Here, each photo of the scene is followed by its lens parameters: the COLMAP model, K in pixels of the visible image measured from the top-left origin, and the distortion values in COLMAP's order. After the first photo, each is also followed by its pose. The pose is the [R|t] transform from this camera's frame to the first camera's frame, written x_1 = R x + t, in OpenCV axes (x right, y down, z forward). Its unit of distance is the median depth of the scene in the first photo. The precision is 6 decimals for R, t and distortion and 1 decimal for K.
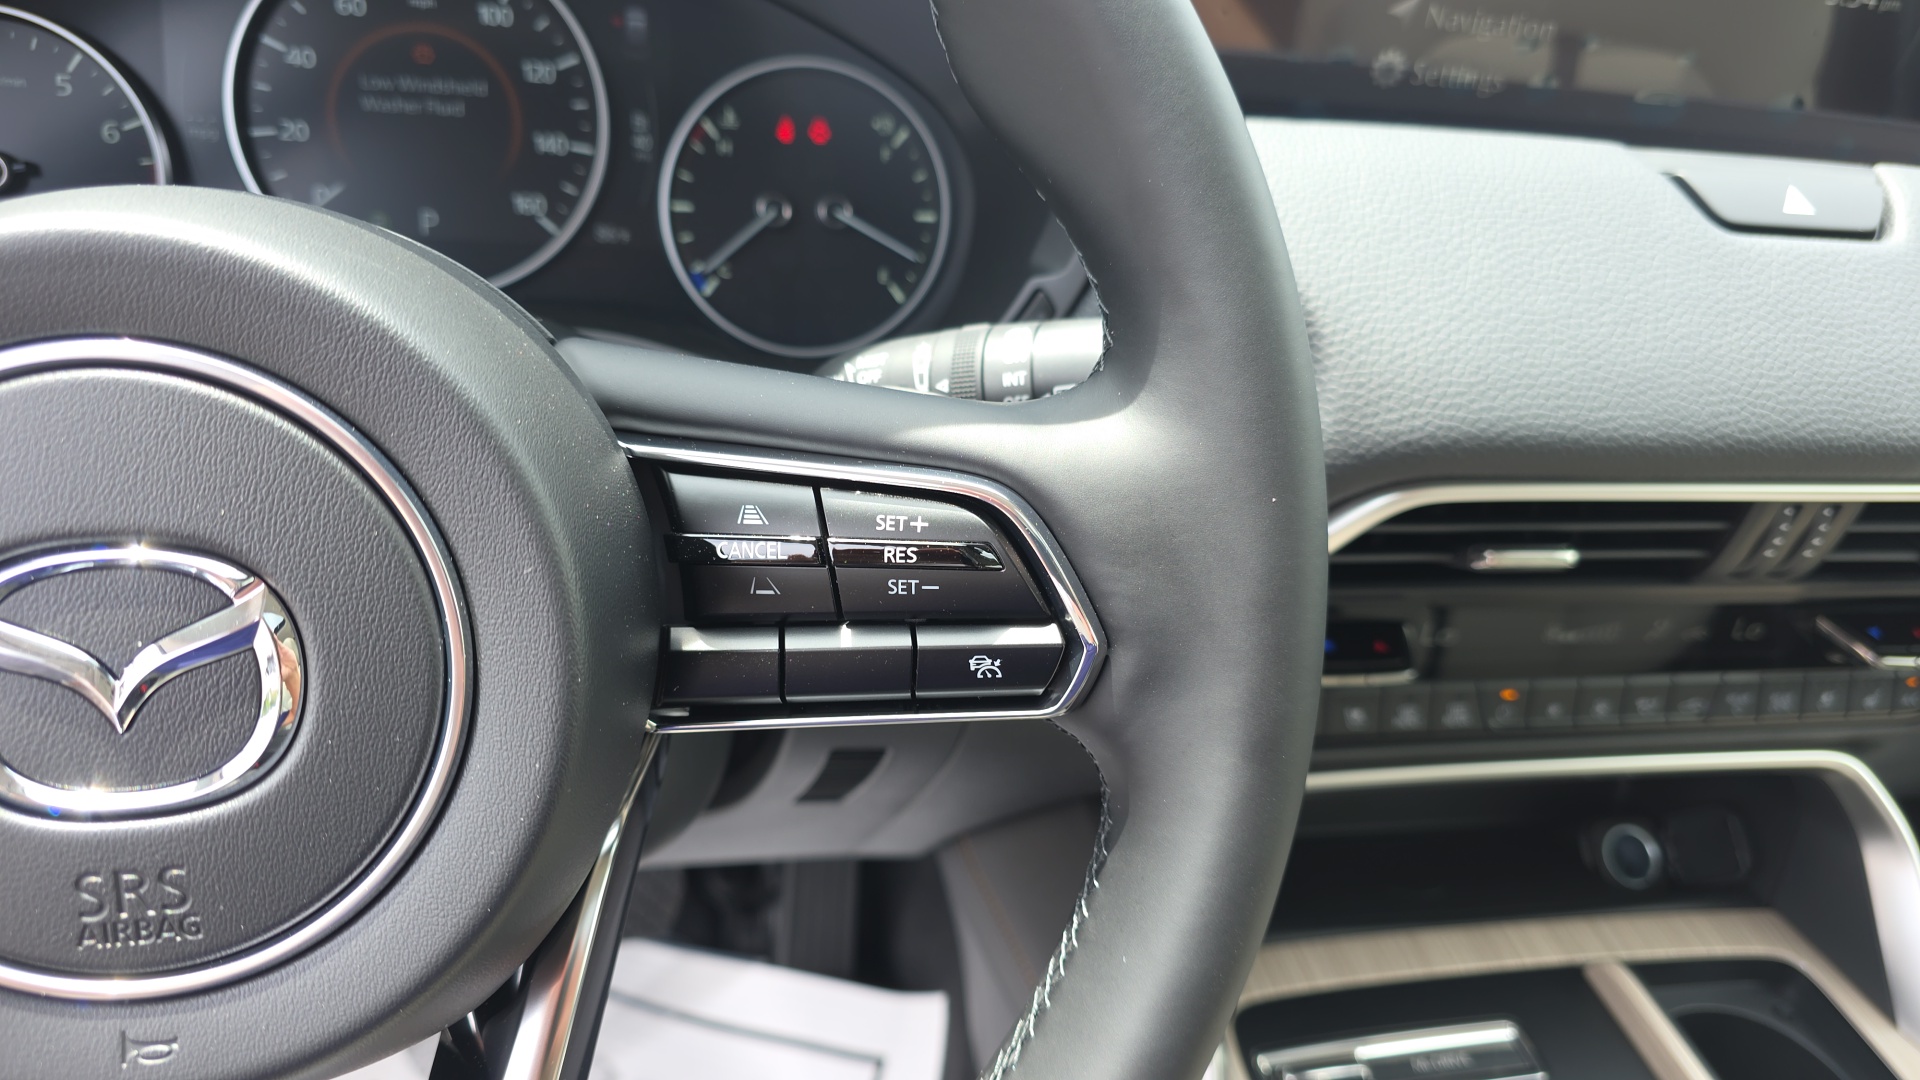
lens RADIAL K [[1340.2, 0, 953.1], [0, 1340.2, 557.6], [0, 0, 1]] dist [0.012390, -0.030866]
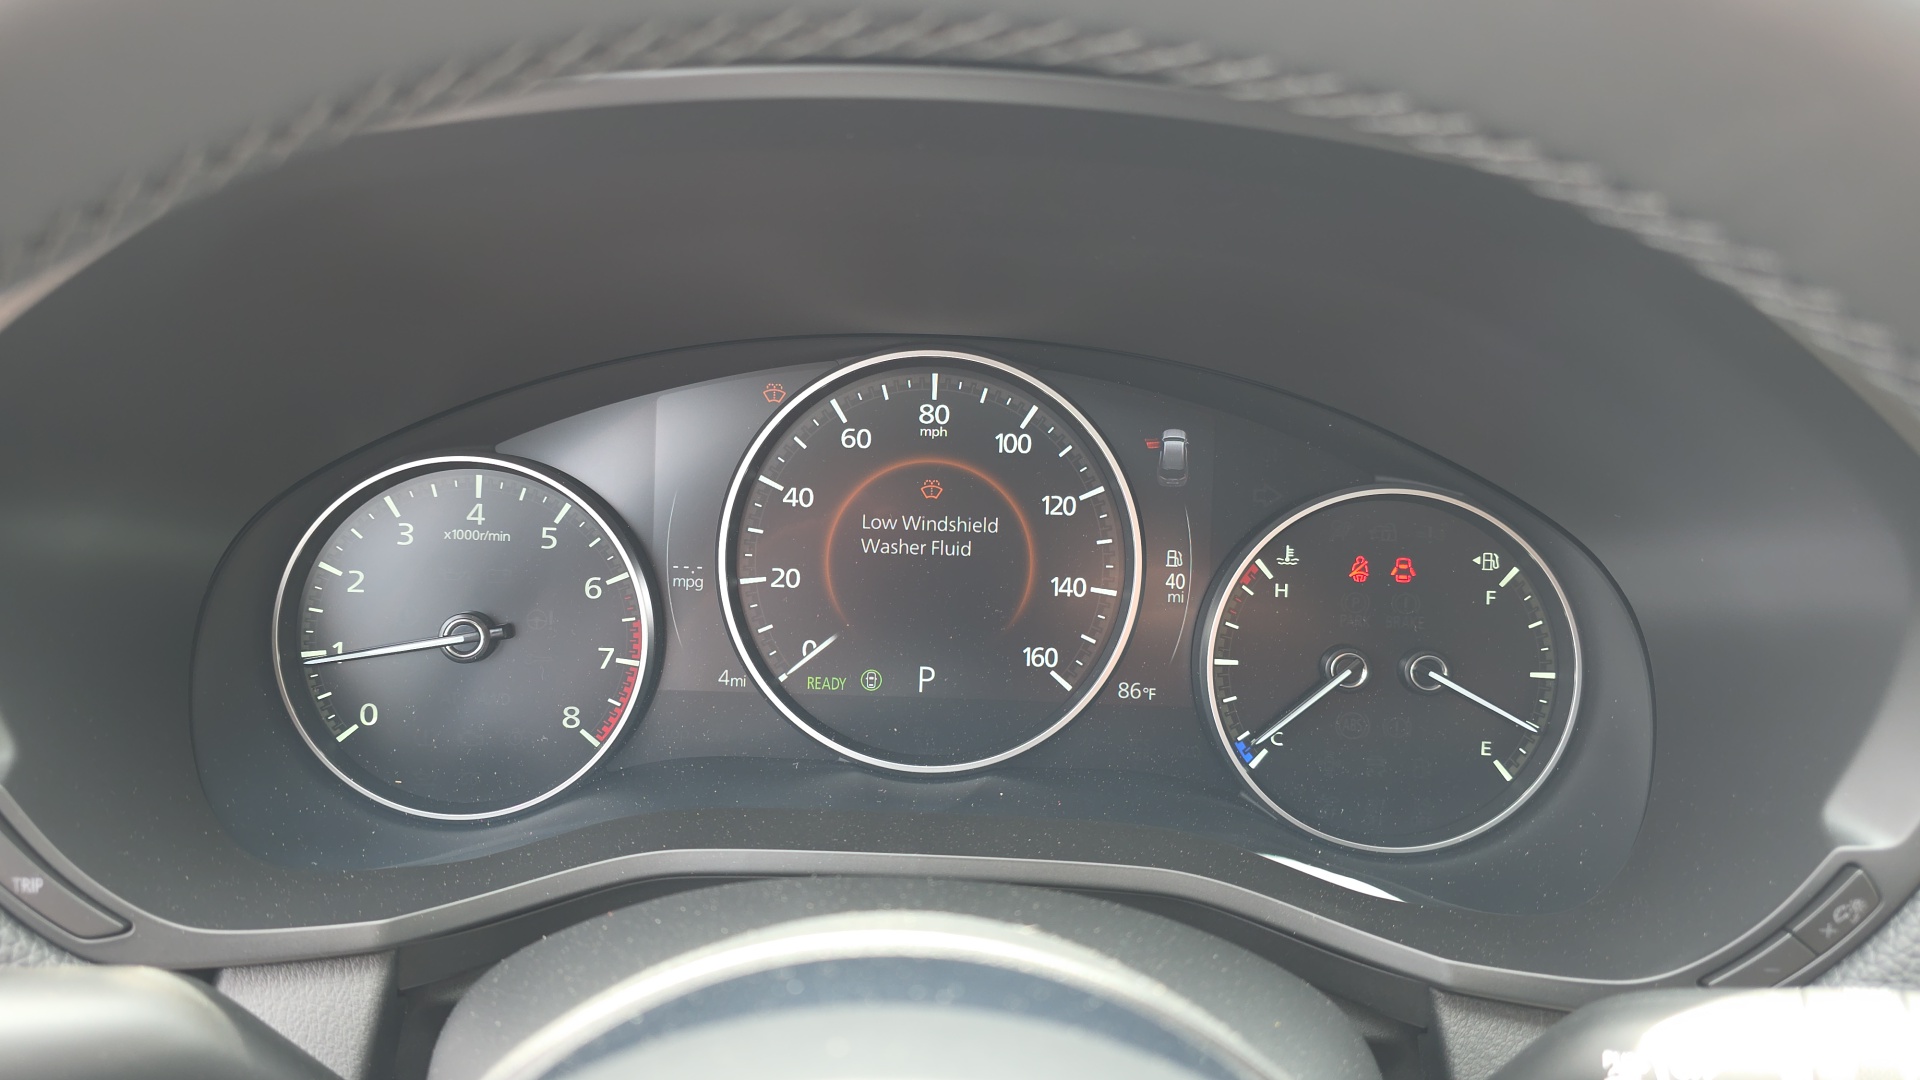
lens RADIAL K [[1296.9, 0, 952.9], [0, 1296.9, 548.4], [0, 0, 1]] dist [0.058306, -0.066263]
pose [[0.977272, 0.000085, -0.211991, -0.217890], [-0.038948, 0.983050, -0.179153, -0.201425], [0.208383, 0.183338, 0.960710, 0.221424]]
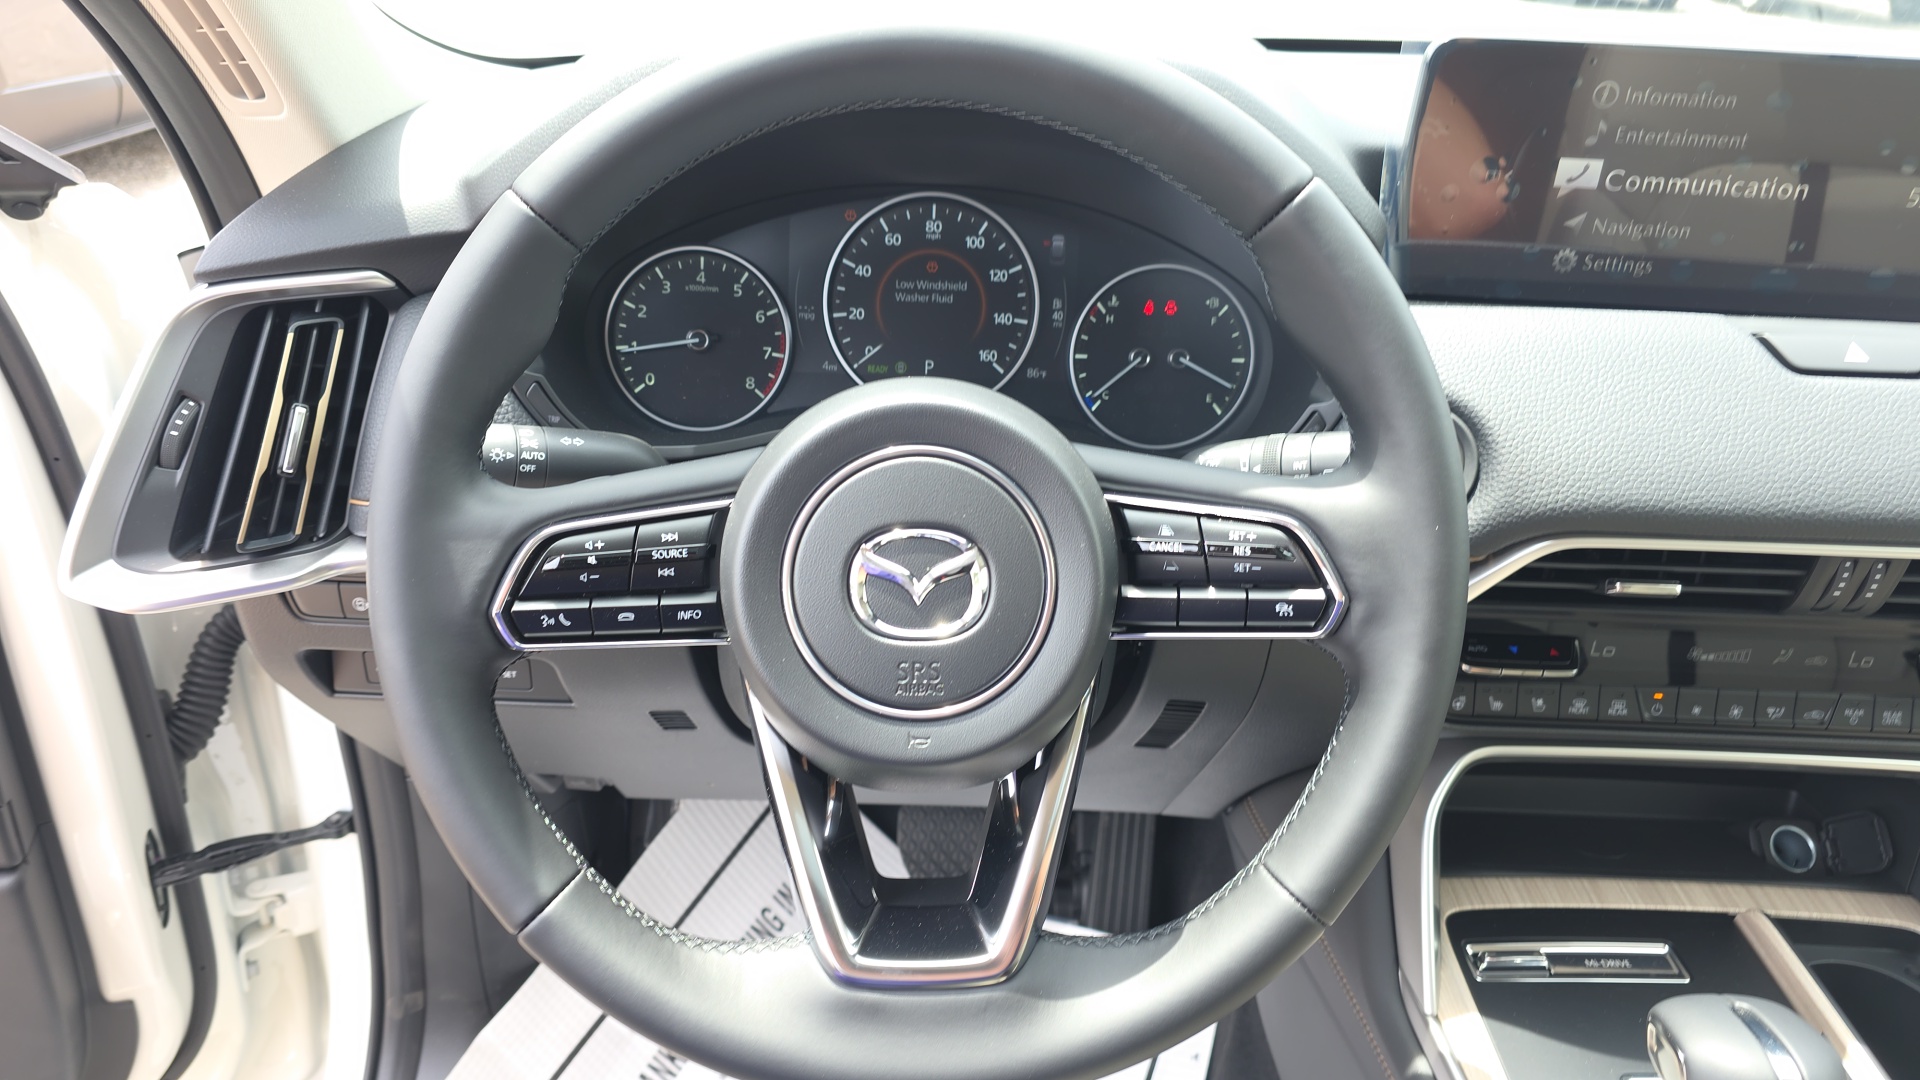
lens RADIAL K [[1296.9, 0, 927.1], [0, 1296.9, 545.3], [0, 0, 1]] dist [0.058306, -0.066263]
pose [[0.976195, 0.029642, -0.214859, -0.046925], [-0.044558, 0.996896, -0.064910, 0.079194], [0.212268, 0.072939, 0.974486, -0.585241]]
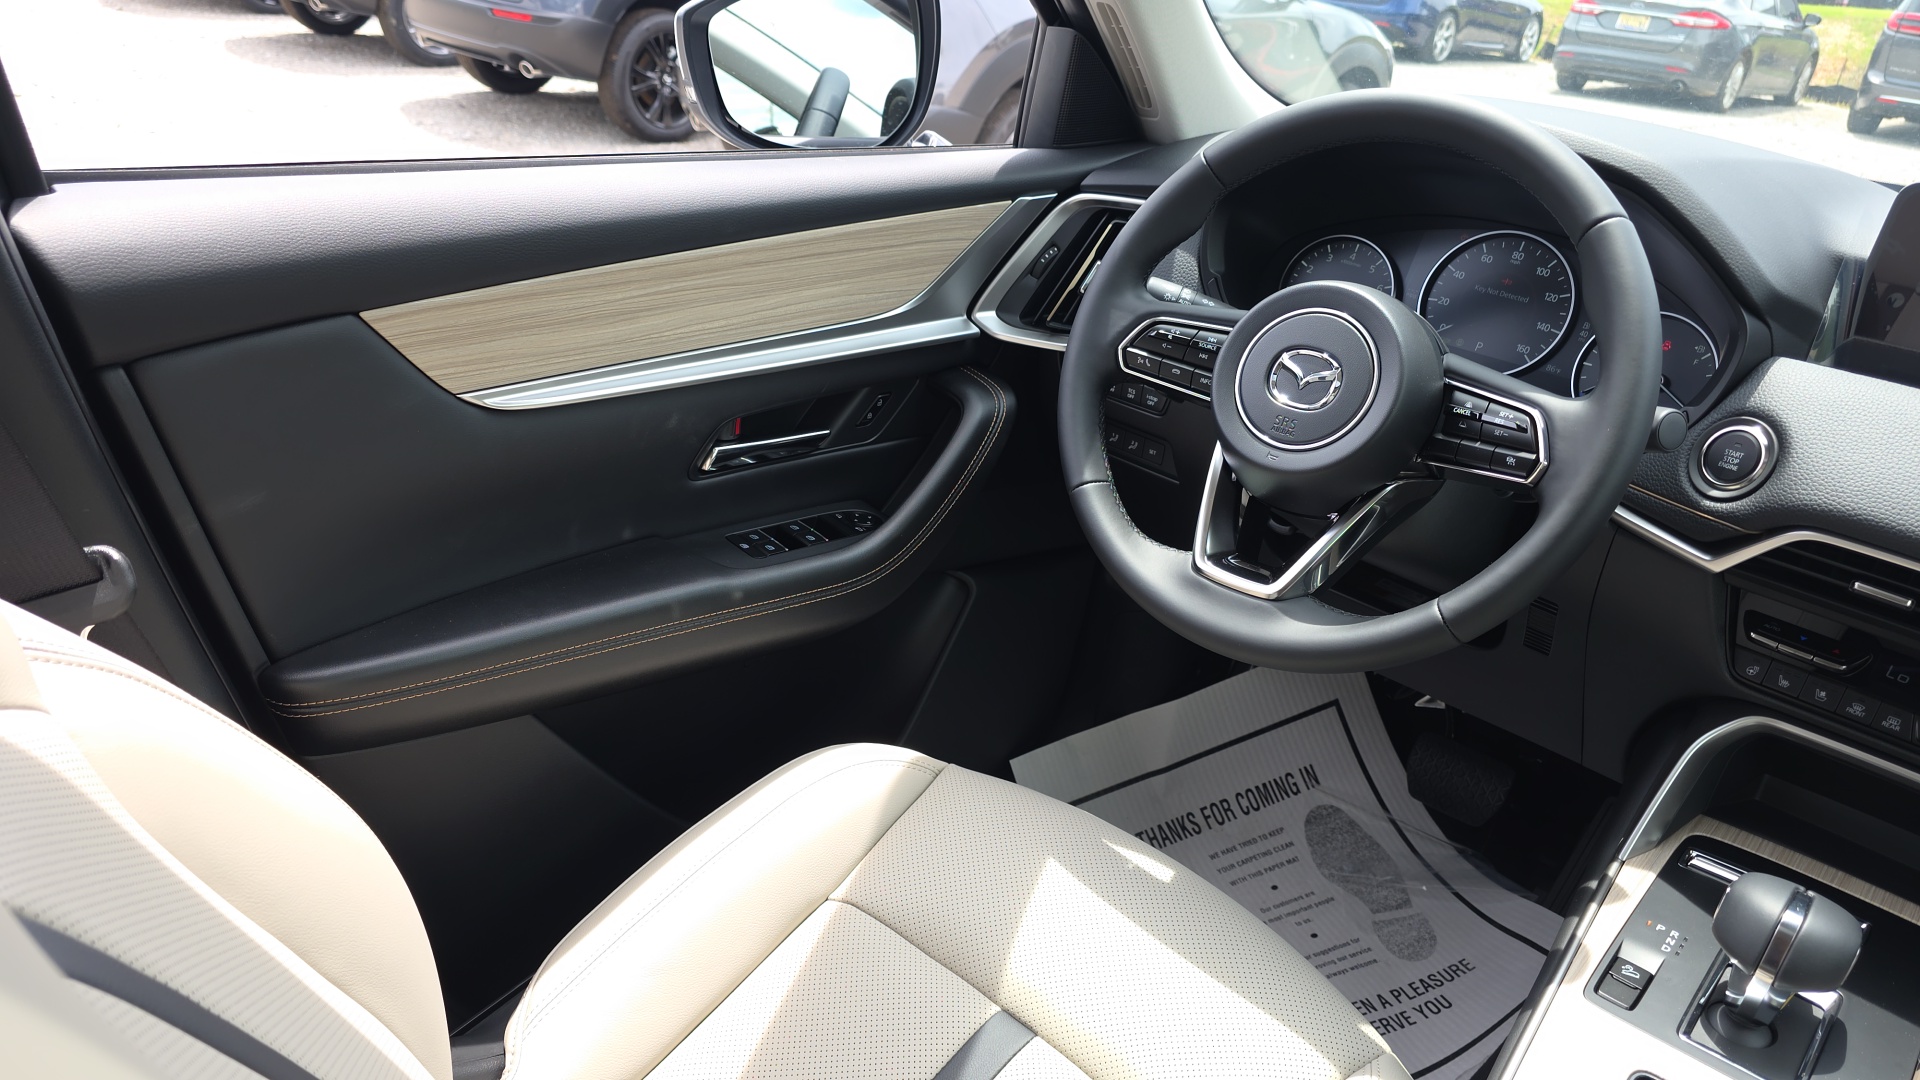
lens RADIAL K [[1296.9, 0, 932.6], [0, 1296.9, 543.3], [0, 0, 1]] dist [0.058306, -0.066263]
pose [[0.587014, 0.309982, -0.747881, 0.975252], [-0.439720, 0.897730, 0.026953, 0.470964], [0.679750, 0.313037, 0.663286, -1.204307]]
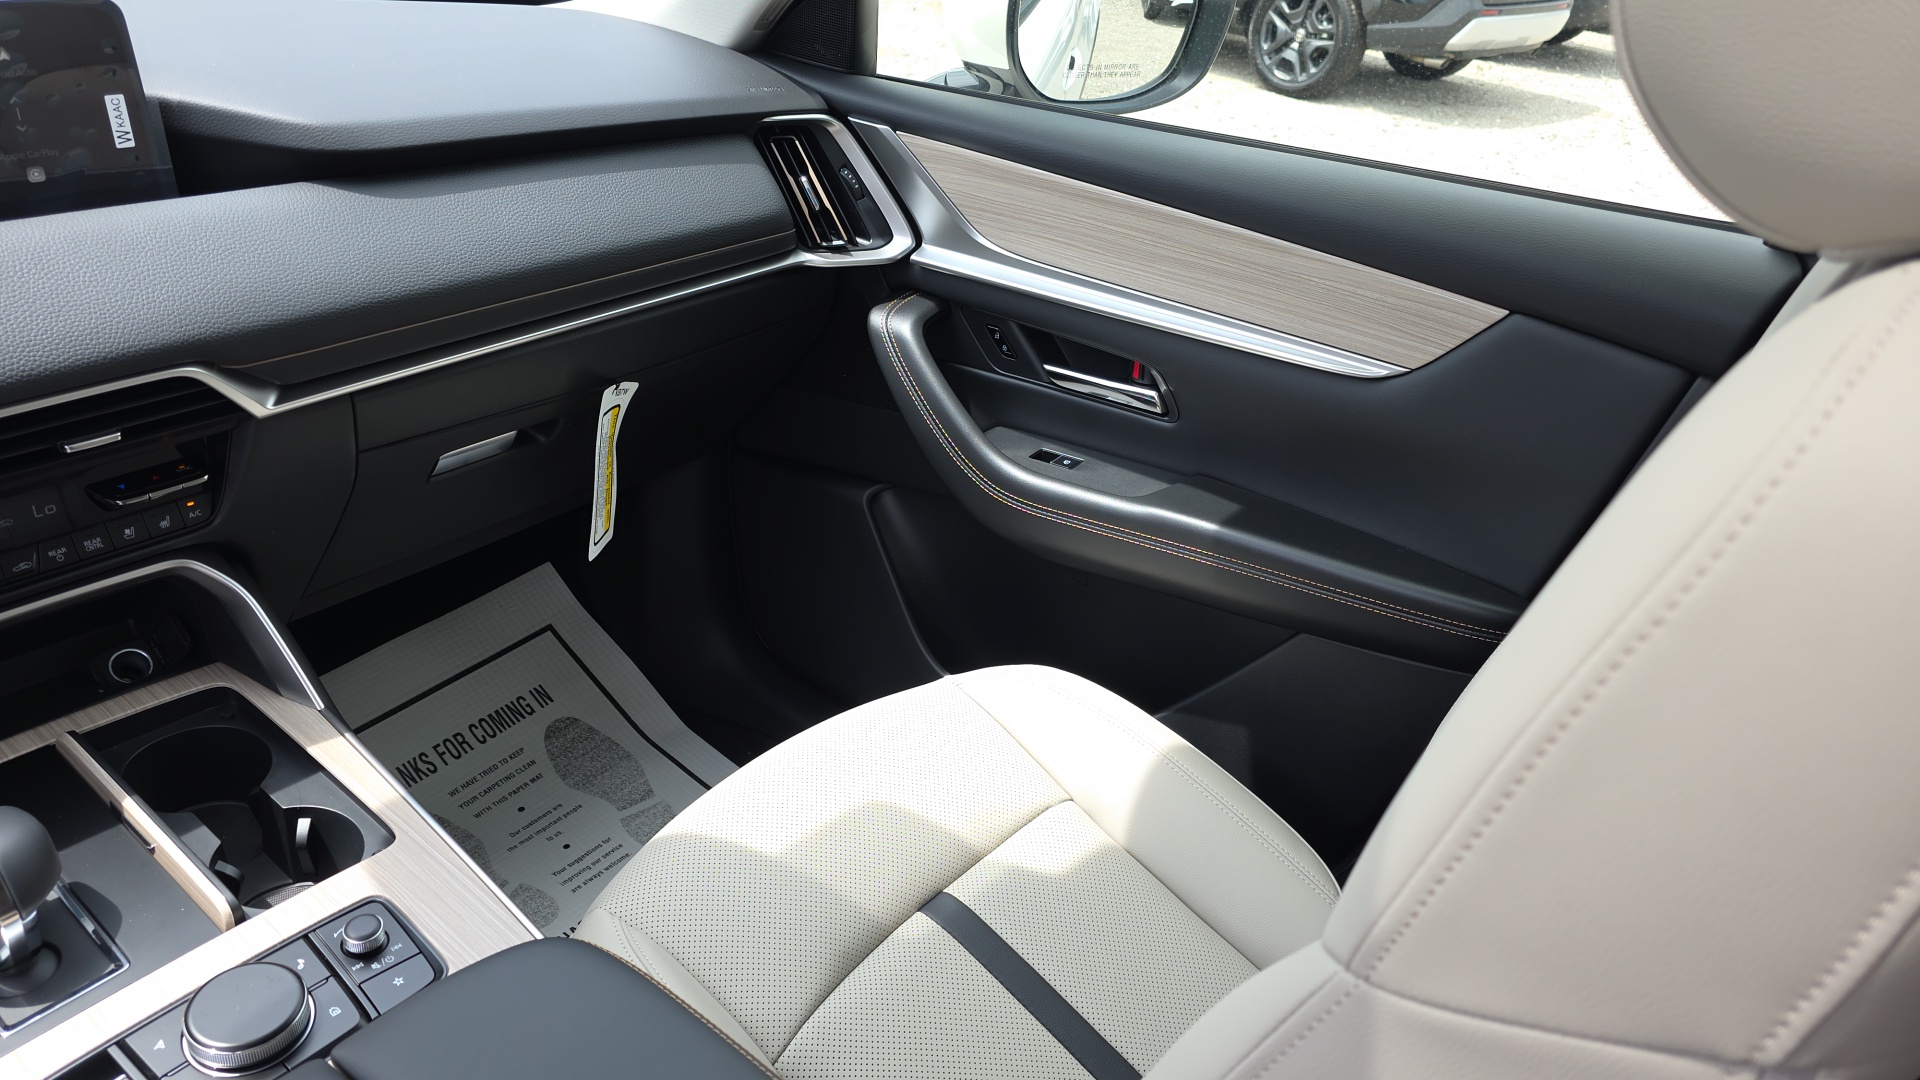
lens RADIAL K [[1296.9, 0, 962.0], [0, 1296.9, 547.2], [0, 0, 1]] dist [0.058306, -0.066263]
pose [[0.759454, -0.360124, 0.541794, 0.679204], [0.334430, 0.930458, 0.149682, 0.276756], [-0.558020, 0.067515, 0.827076, -1.120248]]
